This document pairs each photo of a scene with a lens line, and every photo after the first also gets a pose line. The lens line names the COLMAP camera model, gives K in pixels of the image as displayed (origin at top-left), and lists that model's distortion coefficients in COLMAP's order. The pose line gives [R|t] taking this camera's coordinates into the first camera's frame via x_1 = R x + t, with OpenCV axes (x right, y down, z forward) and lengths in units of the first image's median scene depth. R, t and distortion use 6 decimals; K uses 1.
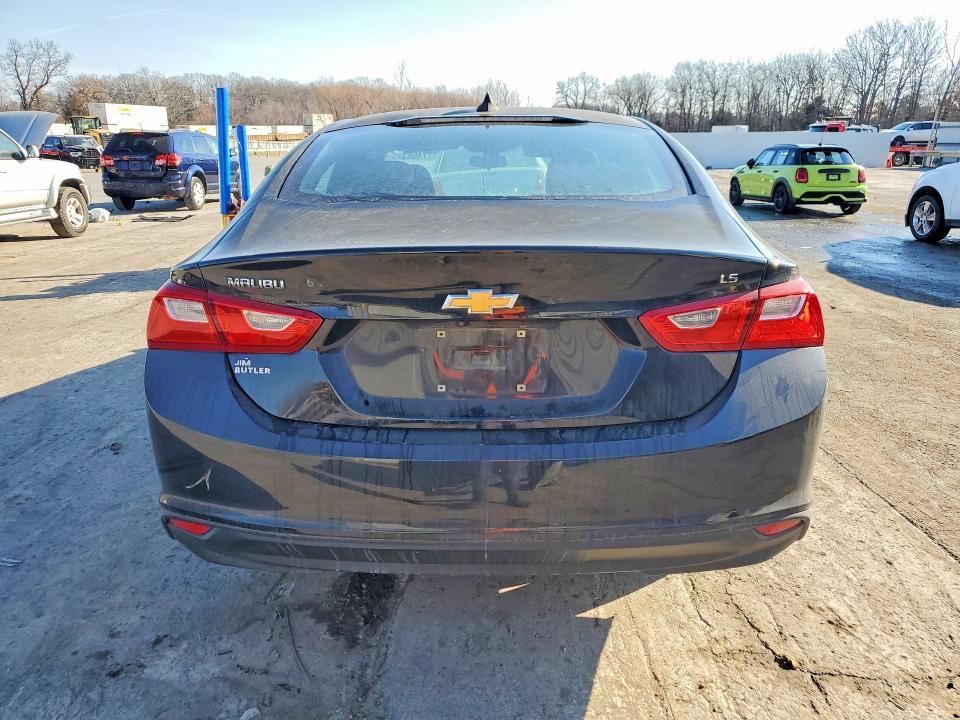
lens RADIAL K [[764.8, 0, 466.4], [0, 764.8, 360.8], [0, 0, 1]] dist [0.017033, 0.001137]
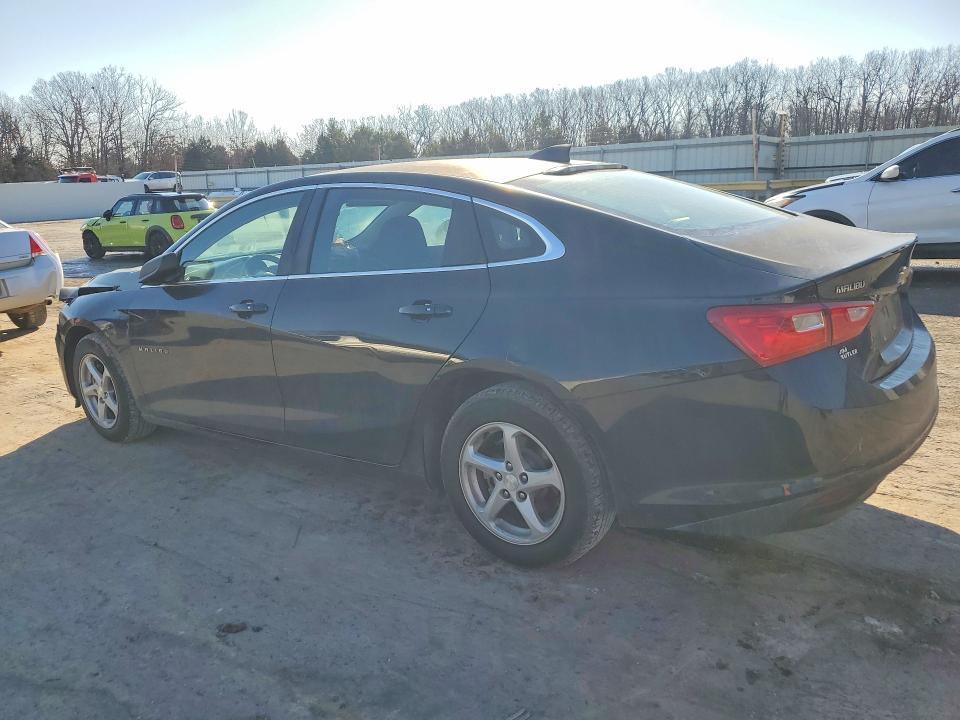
lens RADIAL K [[764.8, 0, 466.4], [0, 764.8, 360.8], [0, 0, 1]] dist [0.017033, 0.001137]
pose [[0.584351, -0.216649, 0.782047, -0.193814], [0.263641, 0.962111, 0.069538, -0.028042], [-0.767481, 0.165545, 0.619328, 0.078602]]
